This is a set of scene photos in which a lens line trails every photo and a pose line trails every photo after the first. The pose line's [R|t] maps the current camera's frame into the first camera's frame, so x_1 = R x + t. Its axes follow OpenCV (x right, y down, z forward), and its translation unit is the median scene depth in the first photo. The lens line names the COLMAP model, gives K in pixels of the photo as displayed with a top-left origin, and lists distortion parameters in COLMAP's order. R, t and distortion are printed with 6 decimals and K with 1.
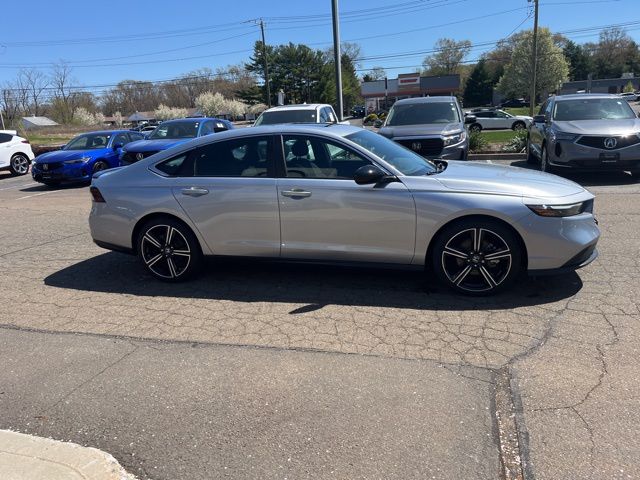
lens RADIAL K [[483.0, 0, 318.8], [0, 483.0, 244.3], [0, 0, 1]] dist [0.072318, -0.089740]
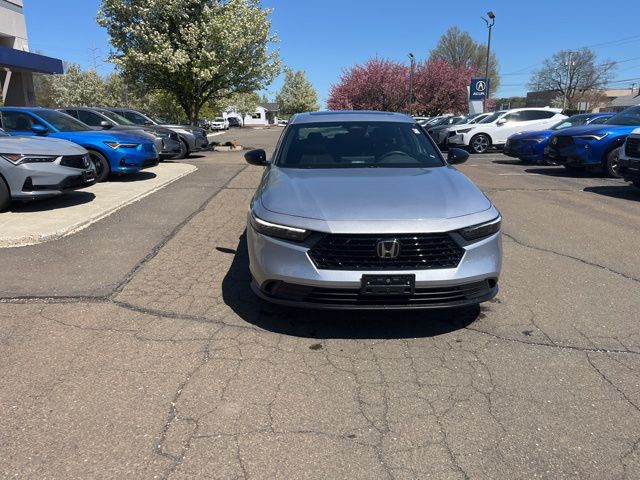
lens RADIAL K [[483.0, 0, 318.6], [0, 483.0, 242.5], [0, 0, 1]] dist [0.072318, -0.089740]
pose [[0.302032, 0.291859, -0.907521, 1.025790], [-0.254203, 0.942169, 0.218400, -0.197527], [0.918780, 0.164731, 0.358757, 0.614607]]
